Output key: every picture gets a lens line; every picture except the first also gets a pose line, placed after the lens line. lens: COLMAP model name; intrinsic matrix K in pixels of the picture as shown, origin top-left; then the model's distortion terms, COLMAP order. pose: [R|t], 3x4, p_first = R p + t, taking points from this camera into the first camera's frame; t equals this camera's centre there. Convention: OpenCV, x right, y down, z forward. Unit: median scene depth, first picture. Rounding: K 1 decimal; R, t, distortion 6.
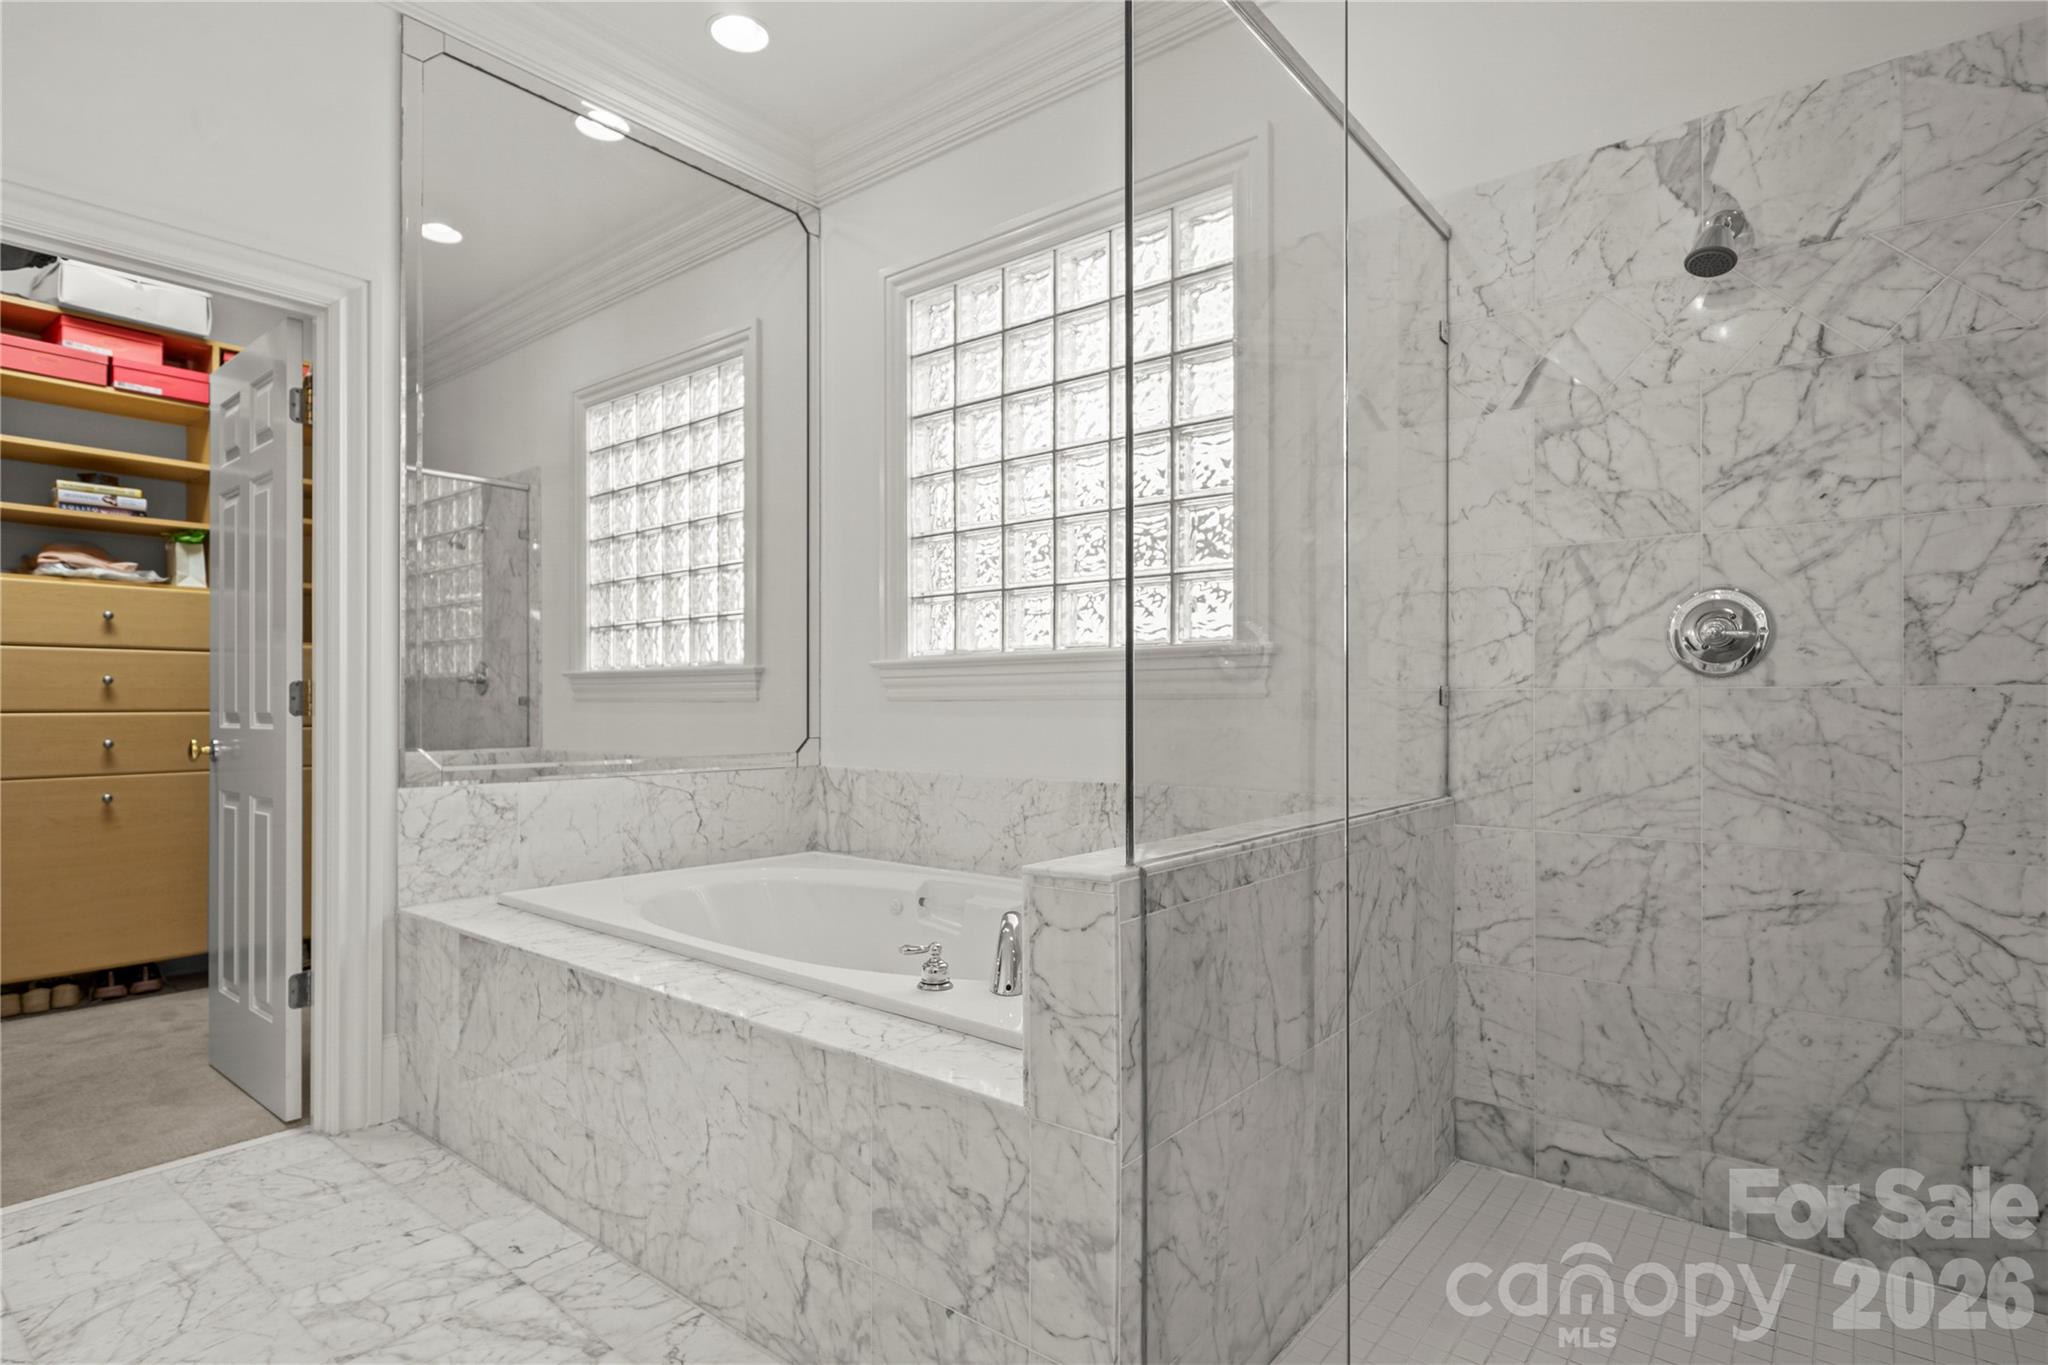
lens RADIAL K [[1043.9, 0, 1032.3], [0, 1043.9, 701.6], [0, 0, 1]] dist [0.003814, -0.003893]
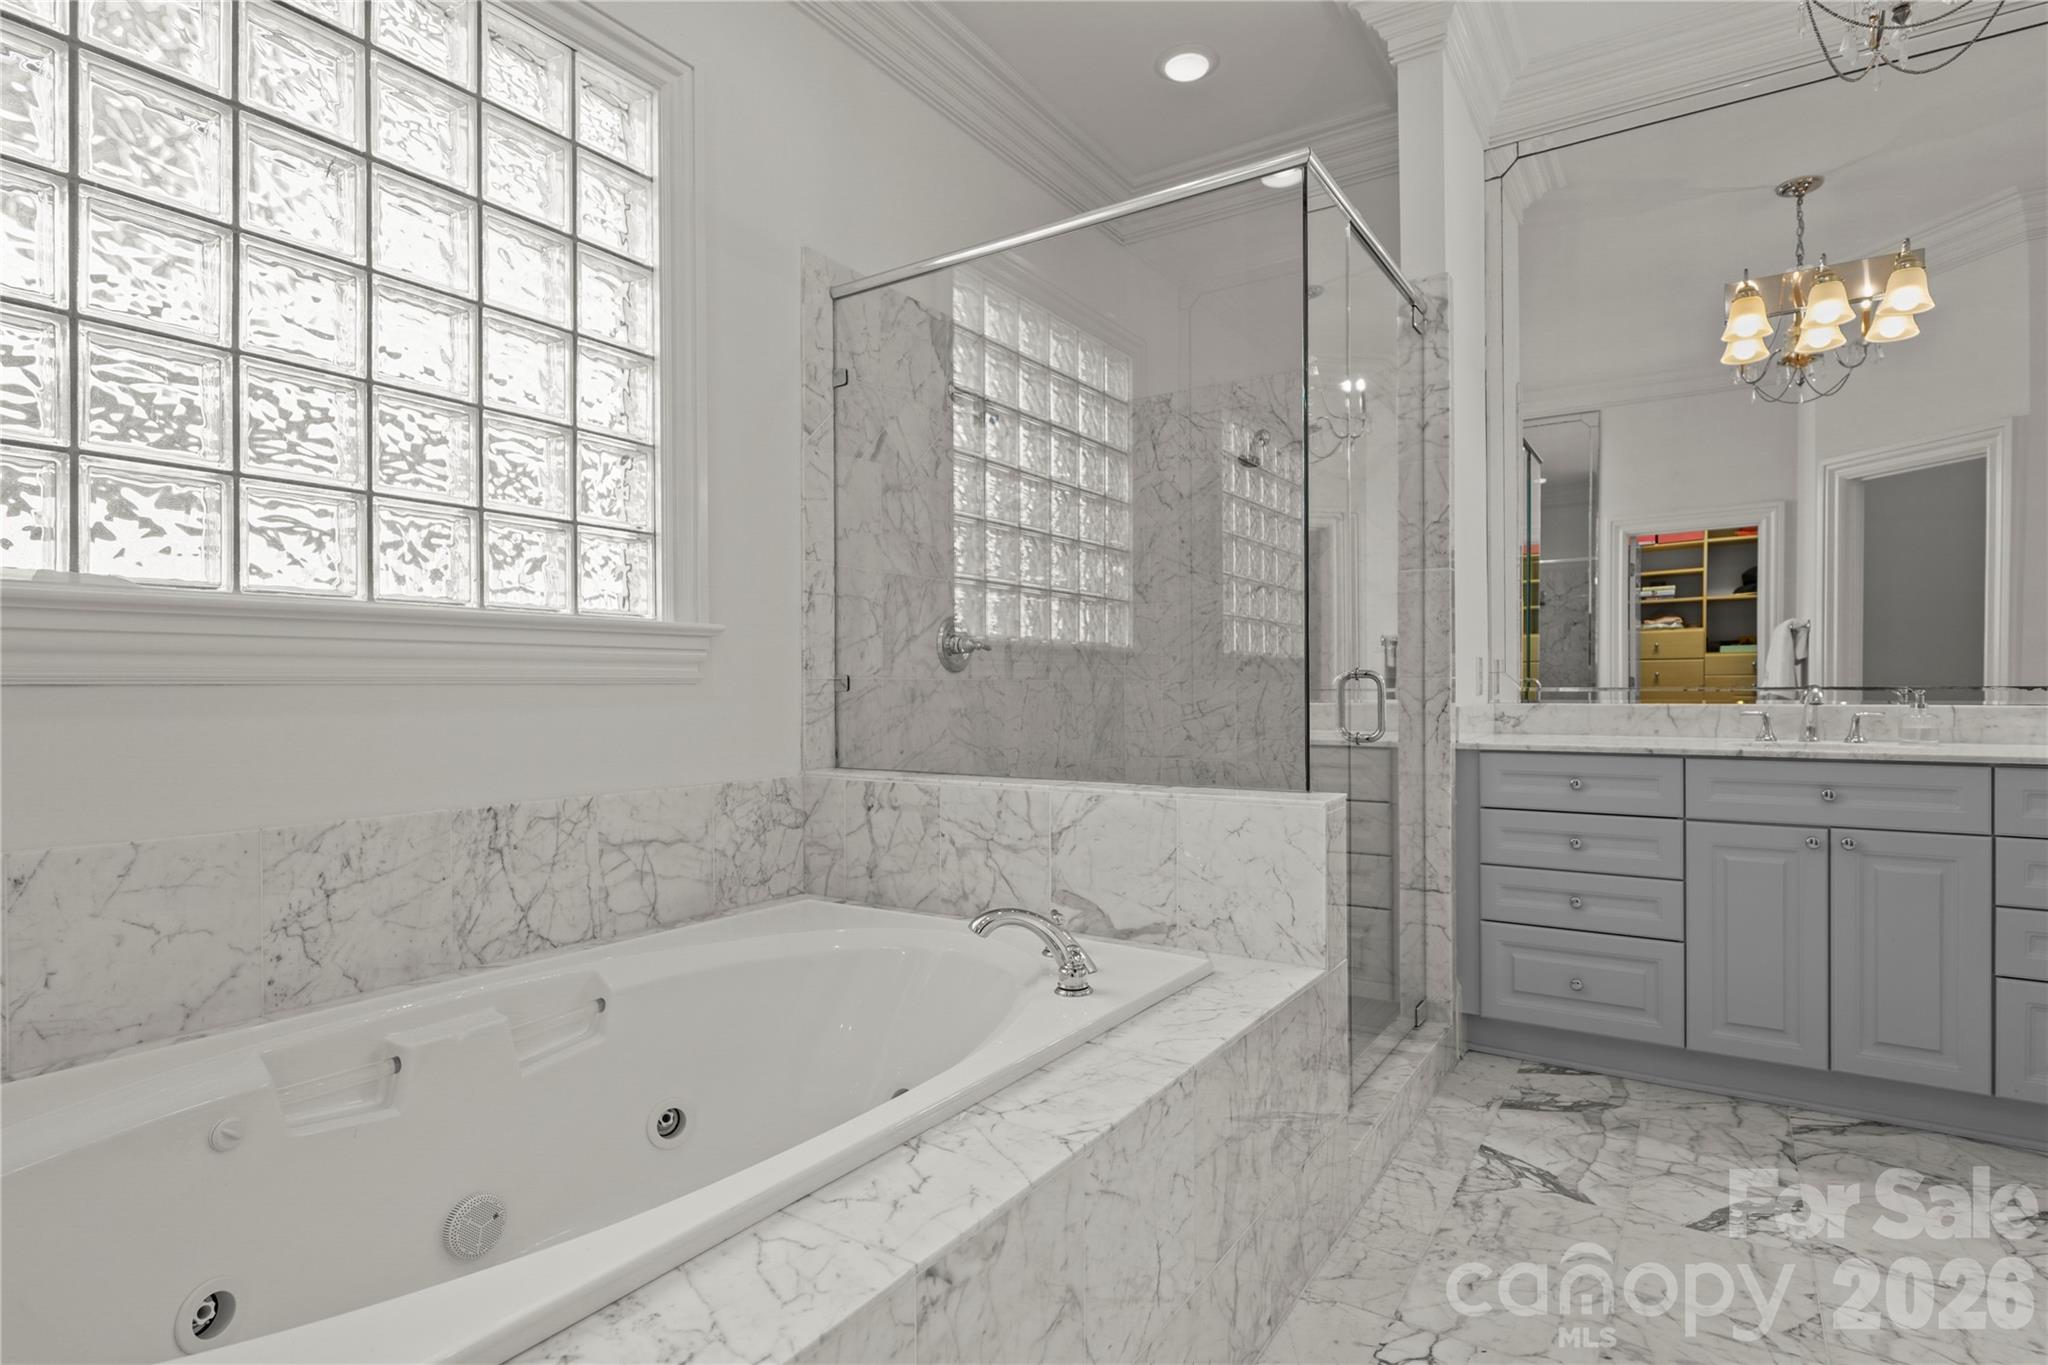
lens RADIAL K [[1053.0, 0, 1031.4], [0, 1053.0, 680.6], [0, 0, 1]] dist [0.007776, -0.000226]
pose [[-0.104169, 0.009518, 0.994514, -0.930016], [0.002092, 0.999954, -0.009351, 0.003683], [-0.994557, 0.001106, -0.104184, 1.027838]]
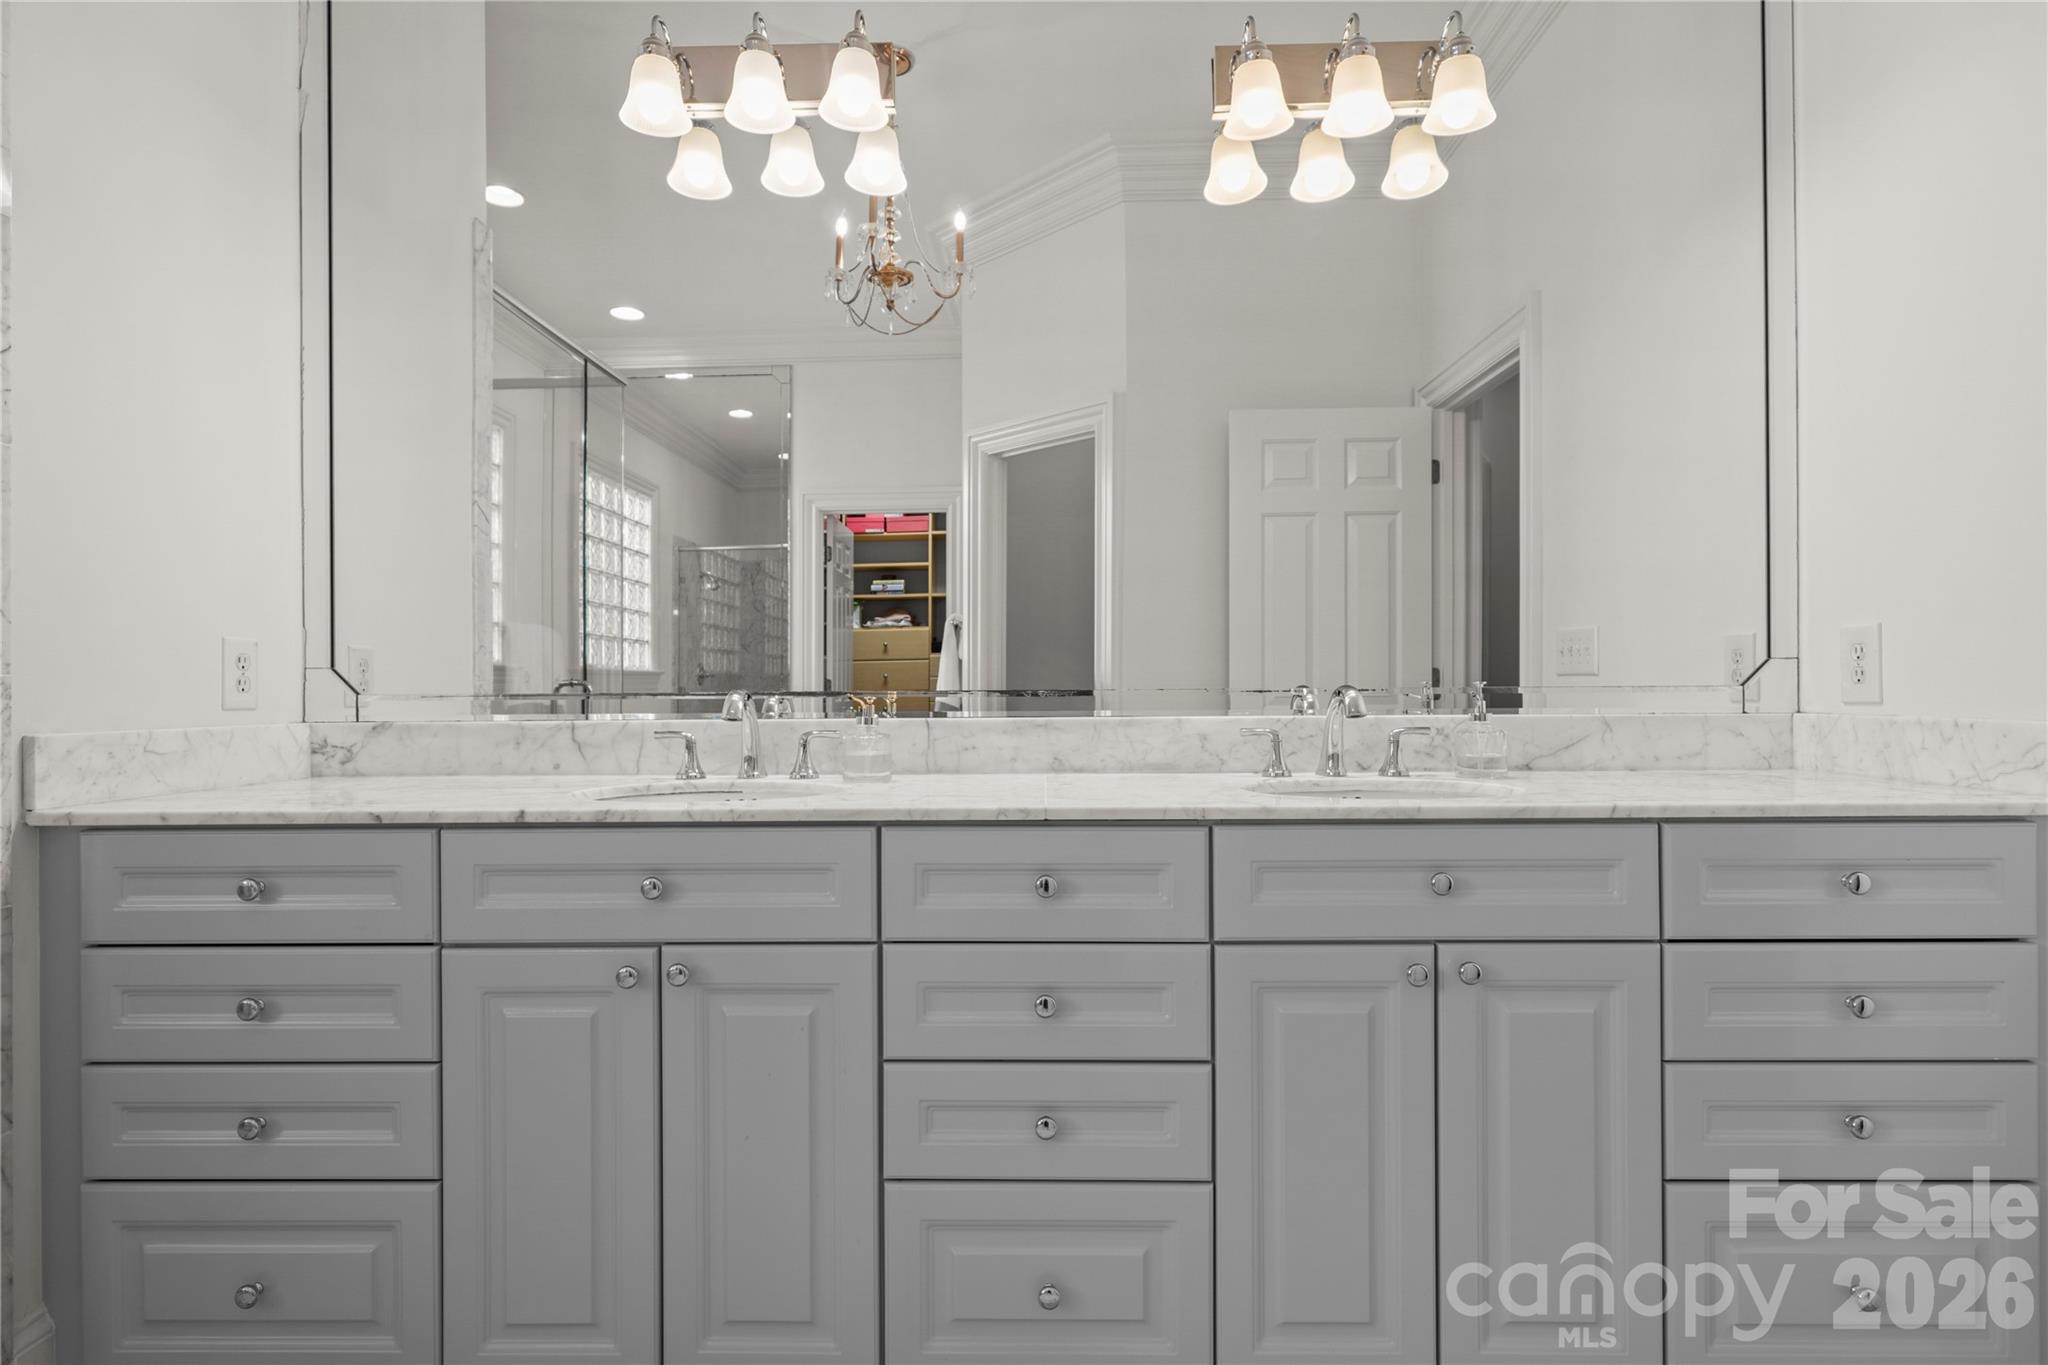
lens RADIAL K [[1074.0, 0, 1013.4], [0, 1074.0, 702.5], [0, 0, 1]] dist [0.002970, -0.003037]
pose [[-0.601179, 0.000993, 0.799114, -0.487446], [0.006830, 0.999969, 0.003896, 0.007978], [-0.799085, 0.007800, -0.601167, 0.203415]]
